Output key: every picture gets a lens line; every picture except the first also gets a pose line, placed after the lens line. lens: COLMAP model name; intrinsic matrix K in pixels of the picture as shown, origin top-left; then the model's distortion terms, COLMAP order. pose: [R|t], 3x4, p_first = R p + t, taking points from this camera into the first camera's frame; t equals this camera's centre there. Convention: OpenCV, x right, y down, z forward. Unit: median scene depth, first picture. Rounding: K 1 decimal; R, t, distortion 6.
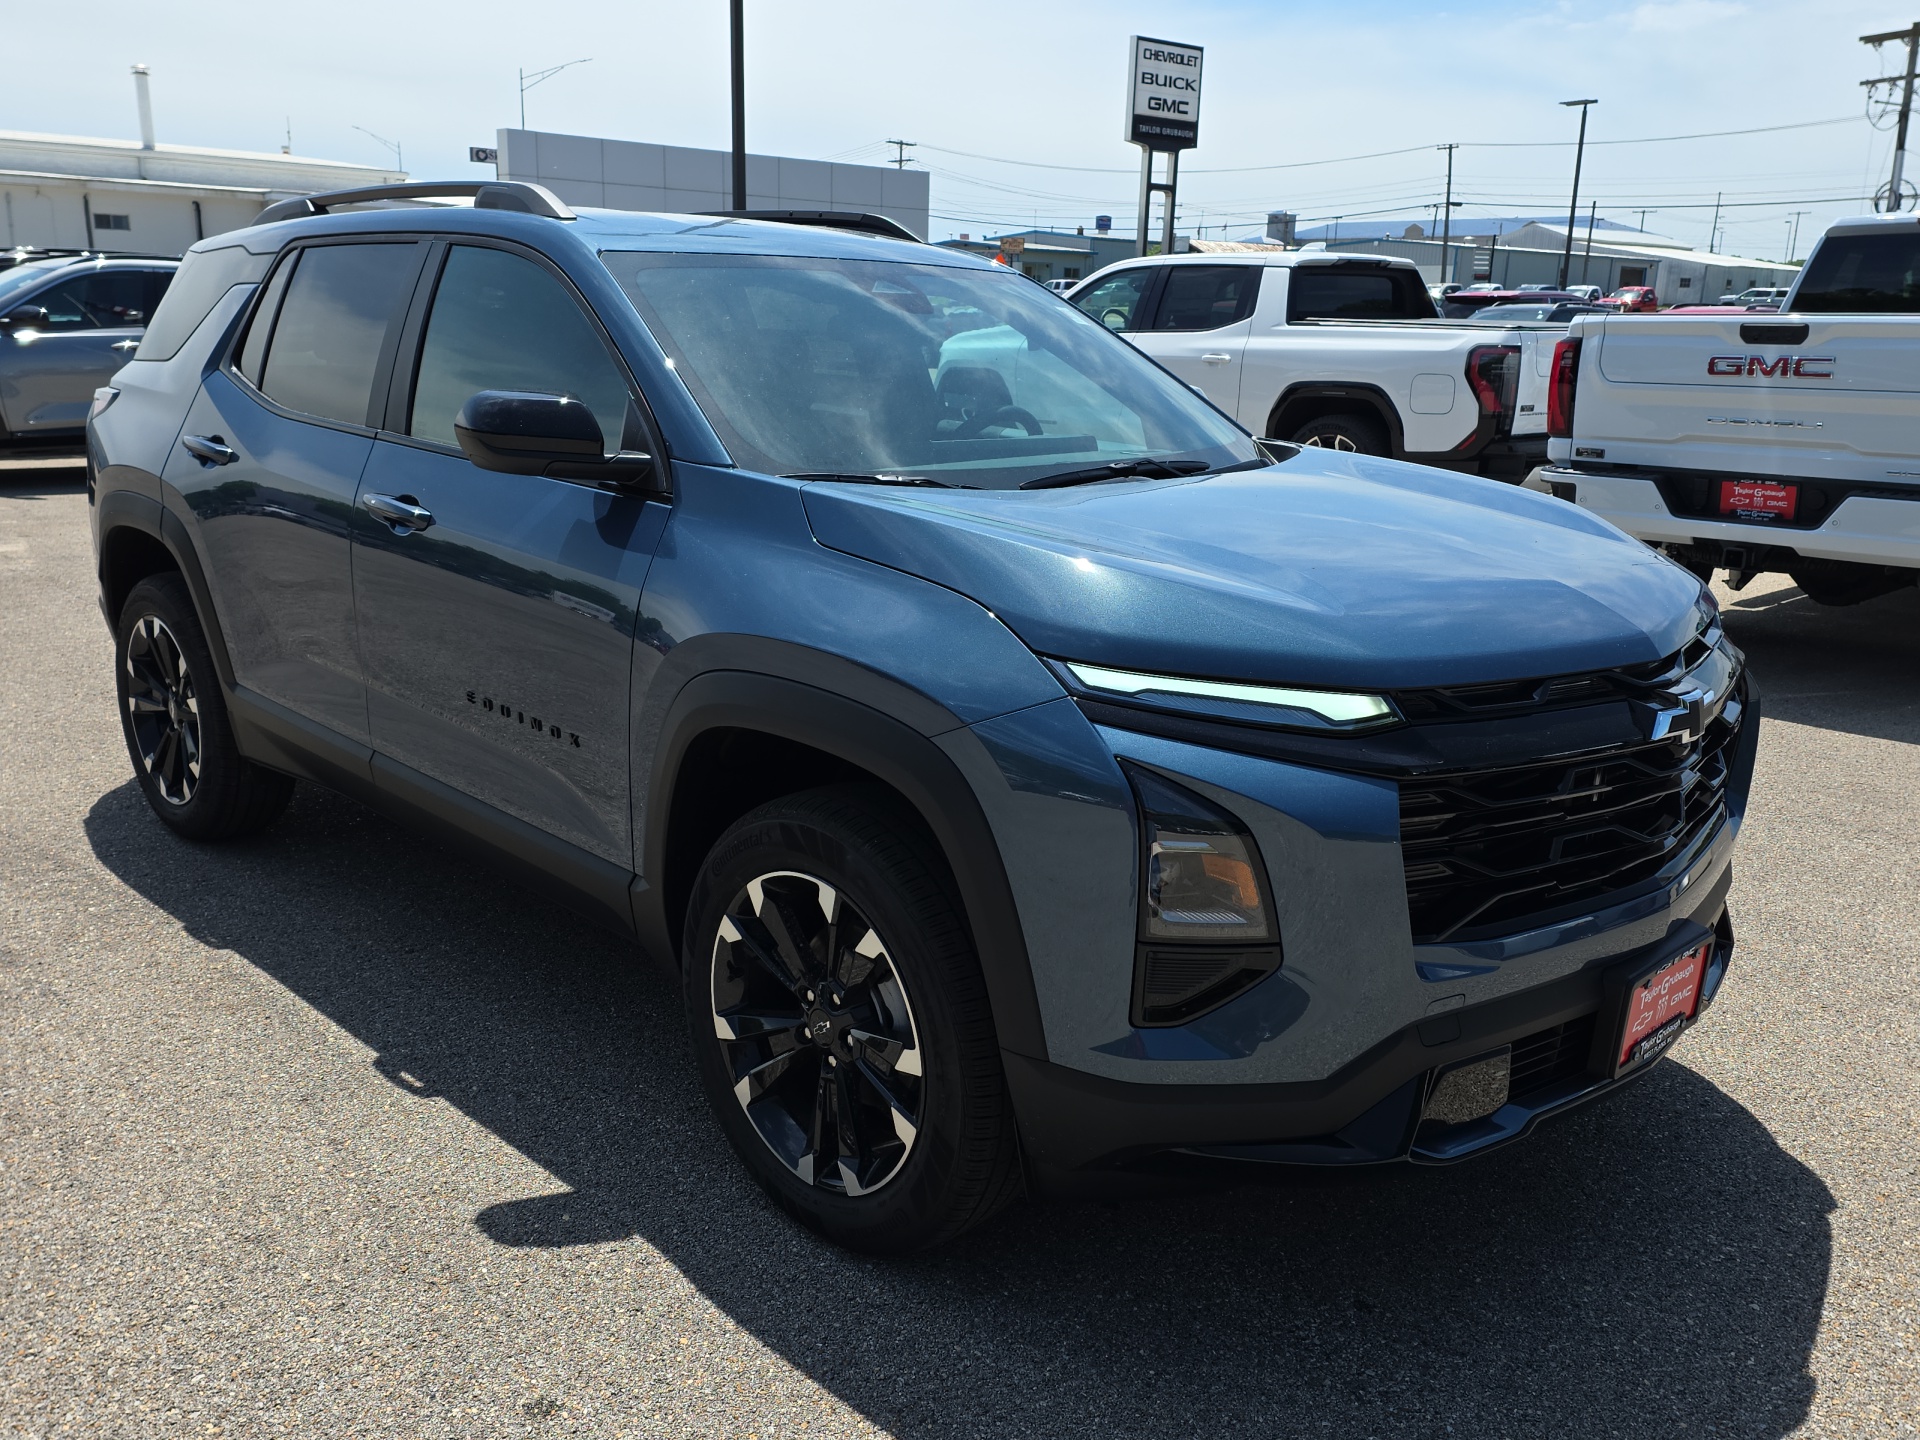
lens RADIAL K [[1587.9, 0, 960.0], [0, 1587.9, 720.0], [0, 0, 1]] dist [0.090115, -0.095987]
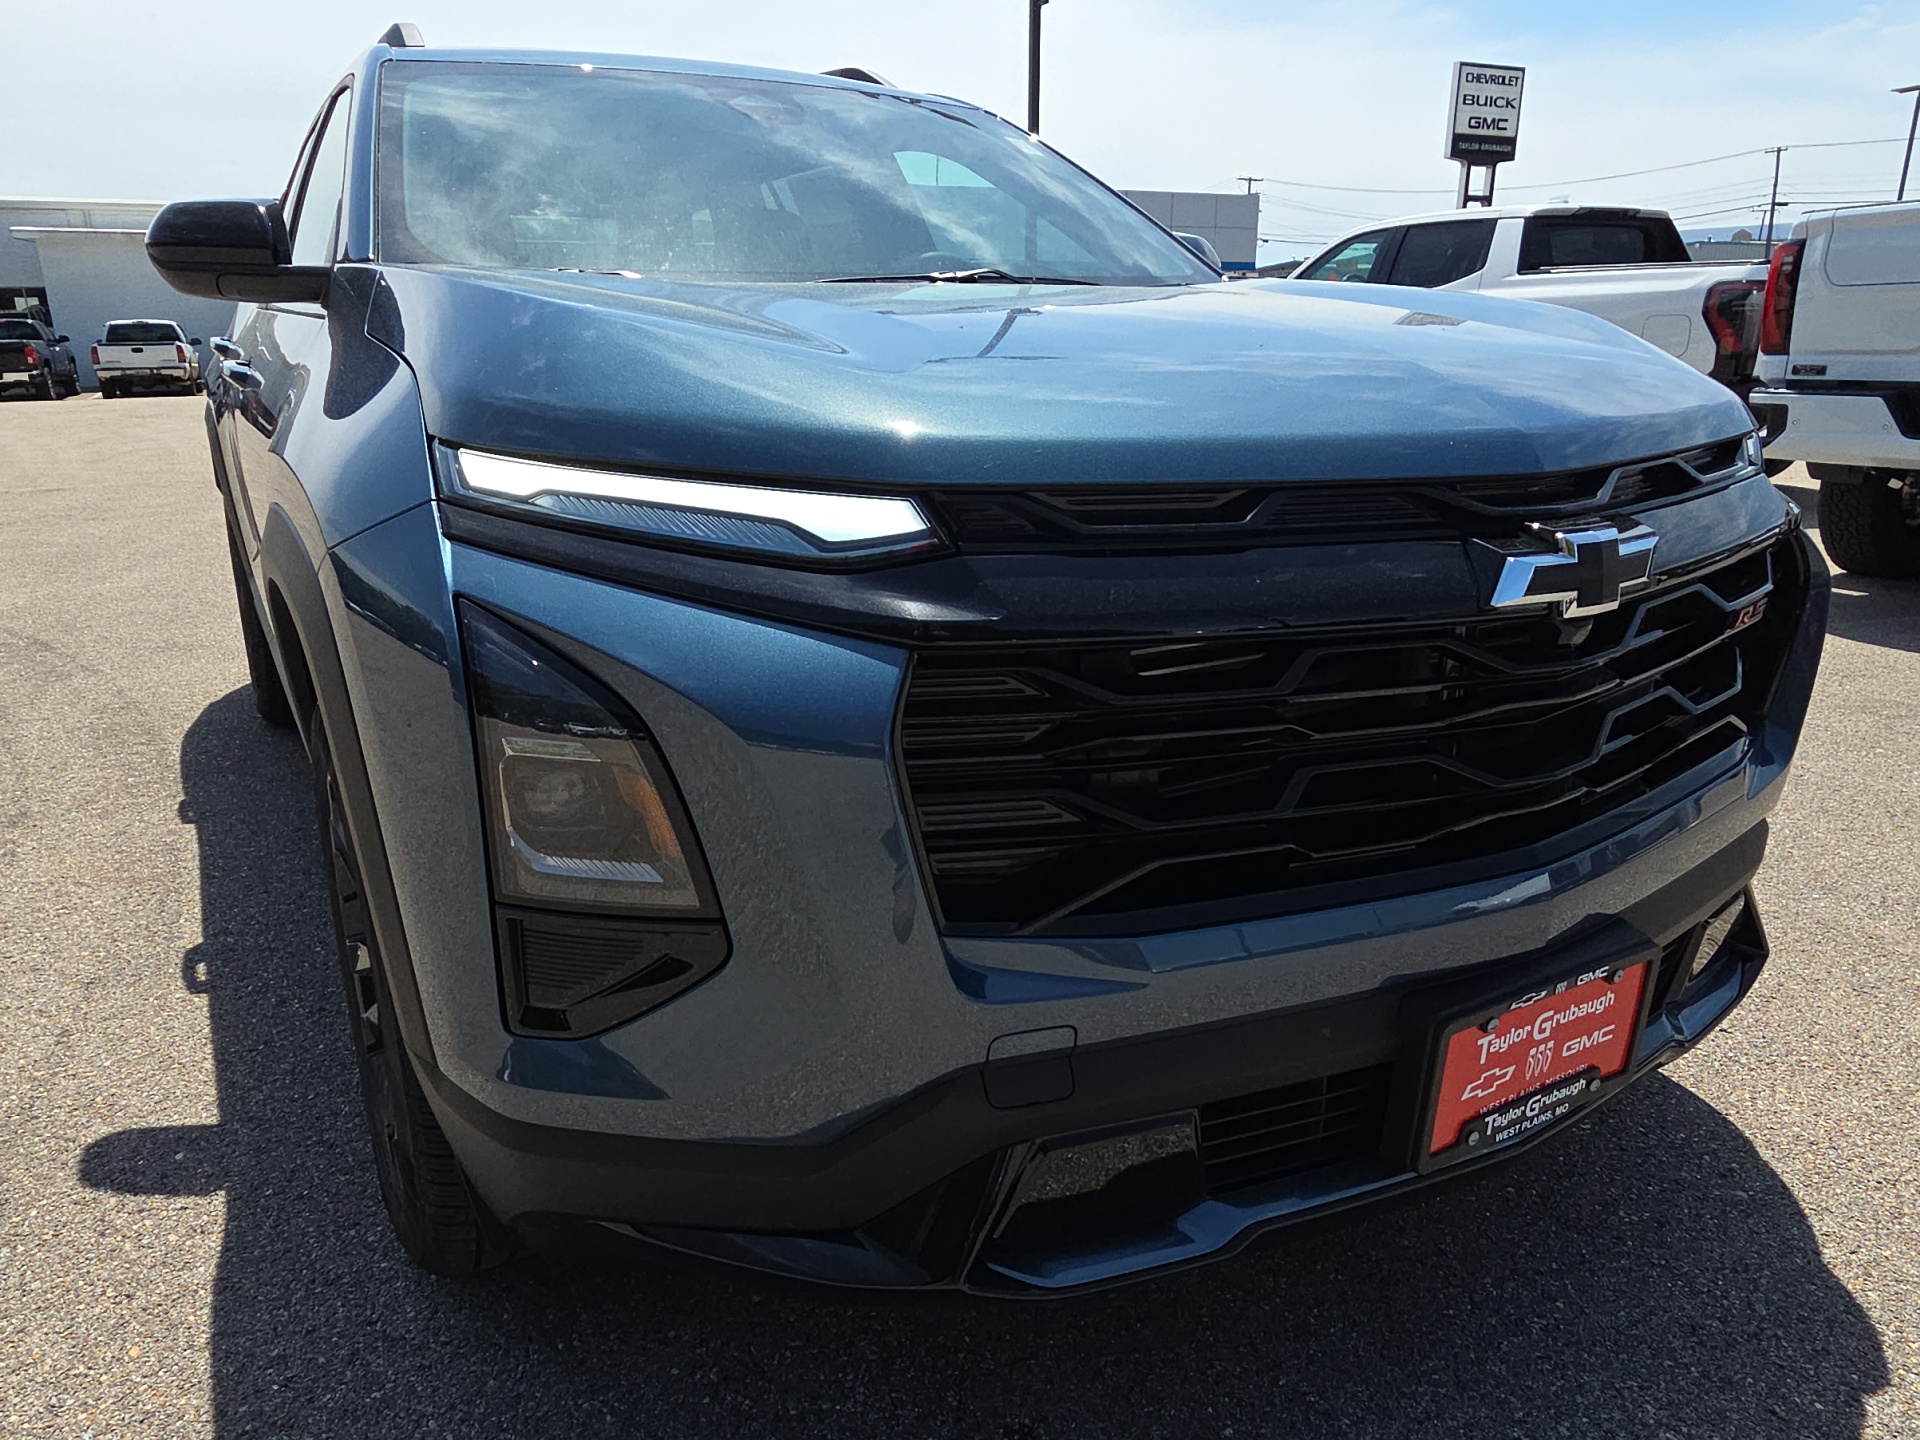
lens RADIAL K [[1300.3, 0, 946.6], [0, 1300.3, 728.7], [0, 0, 1]] dist [0.008636, -0.003838]
pose [[0.965679, 0.044028, -0.255981, 0.223528], [-0.032955, 0.998333, 0.047389, 0.024528], [0.257641, -0.037326, 0.965520, 0.309905]]
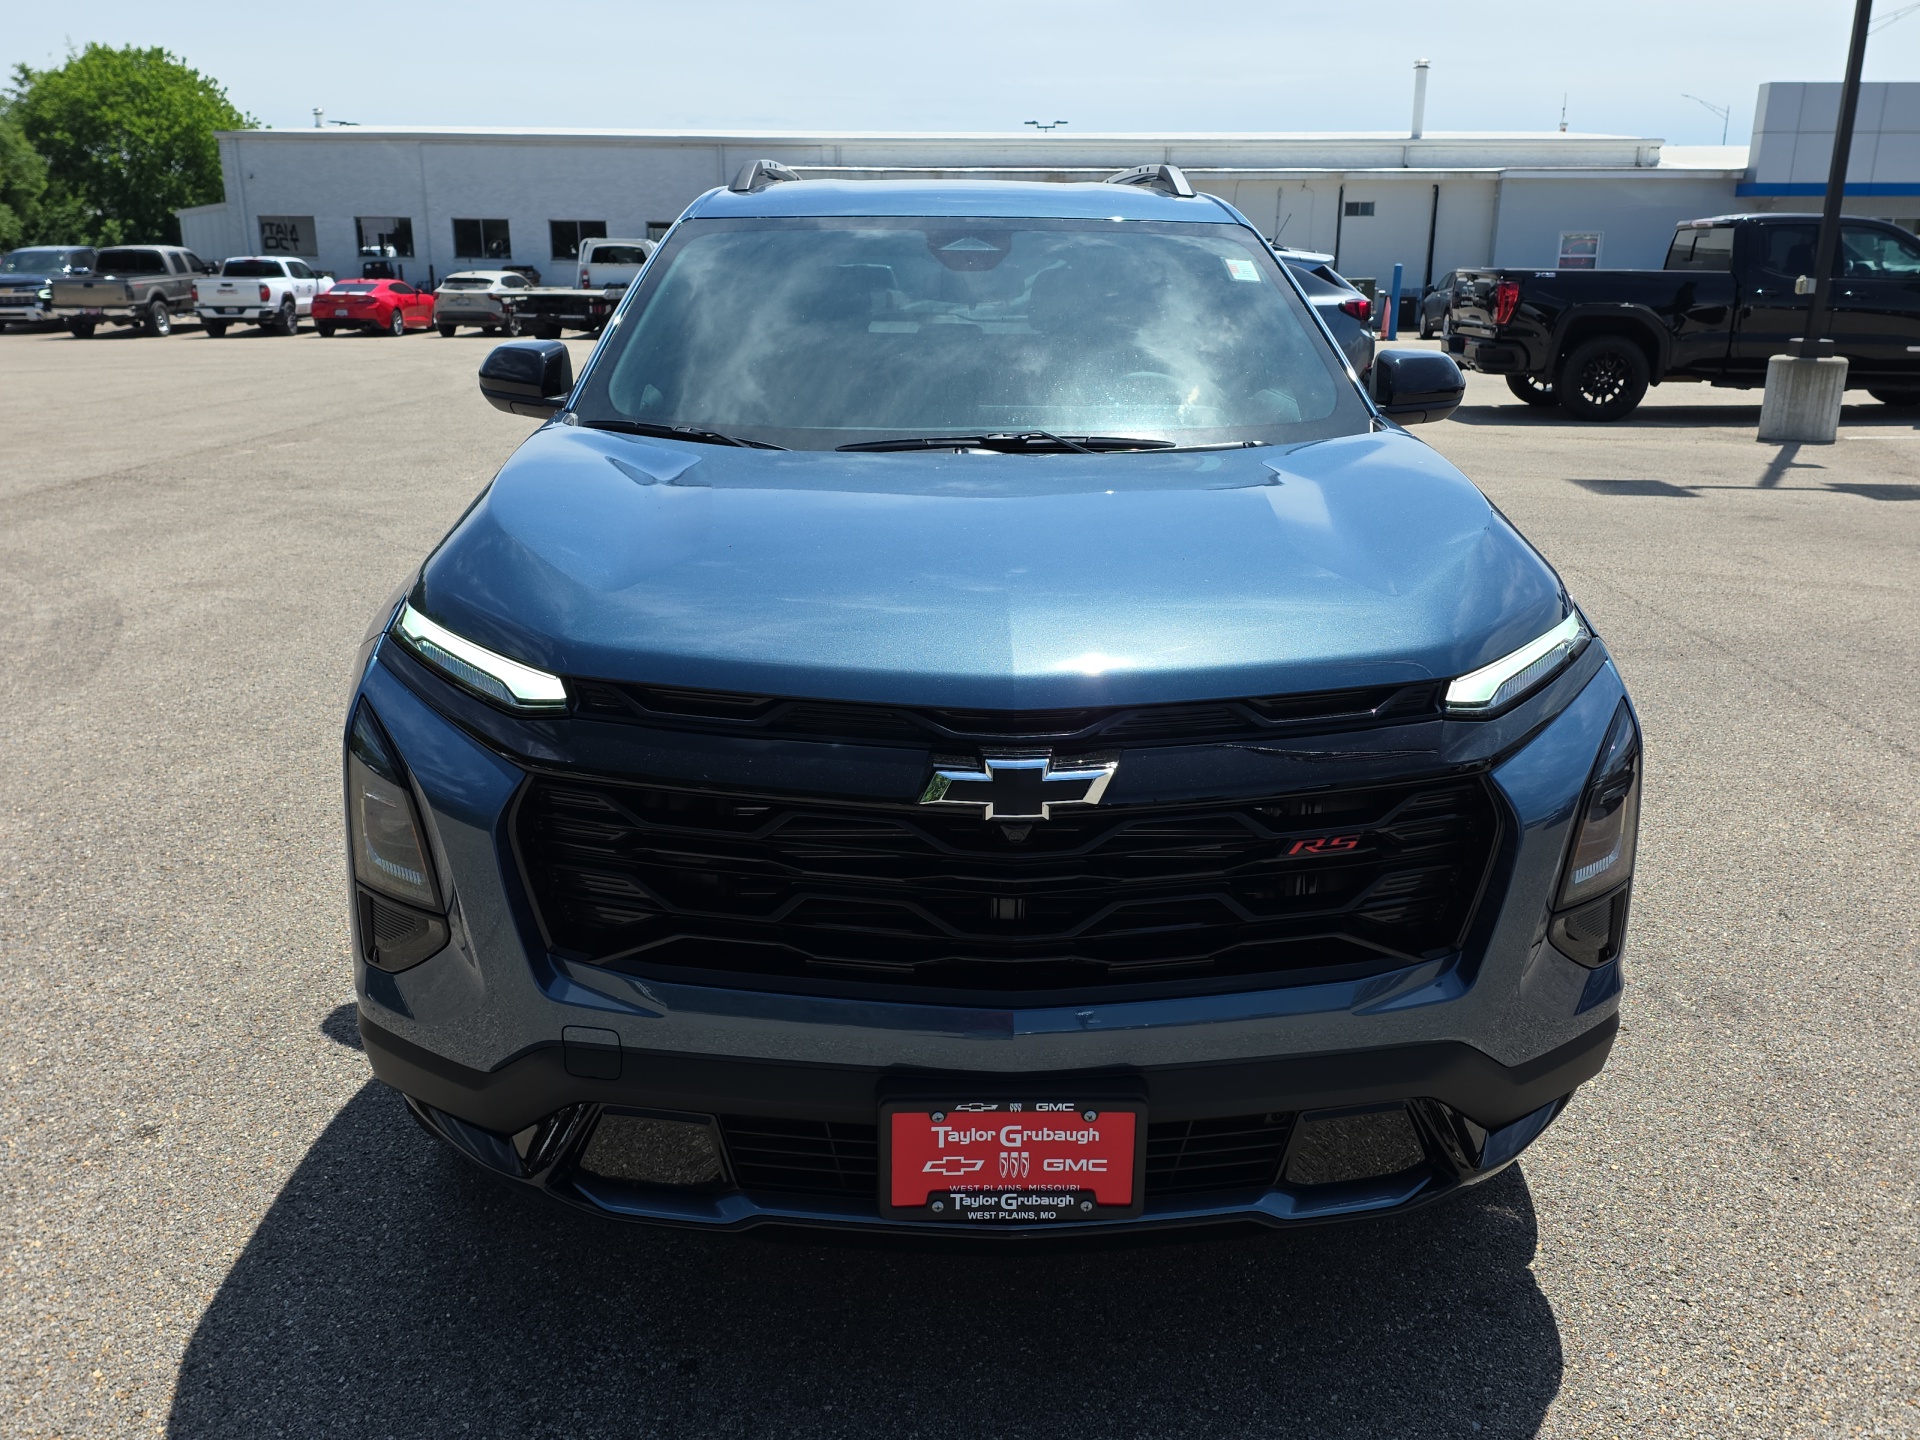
lens RADIAL K [[1584.5, 0, 959.9], [0, 1584.5, 698.4], [0, 0, 1]] dist [0.074906, -0.011884]
pose [[0.729799, 0.160713, -0.664504, 0.583007], [-0.158904, 0.985233, 0.063764, -0.055504], [0.664938, 0.059058, 0.744560, 0.266759]]
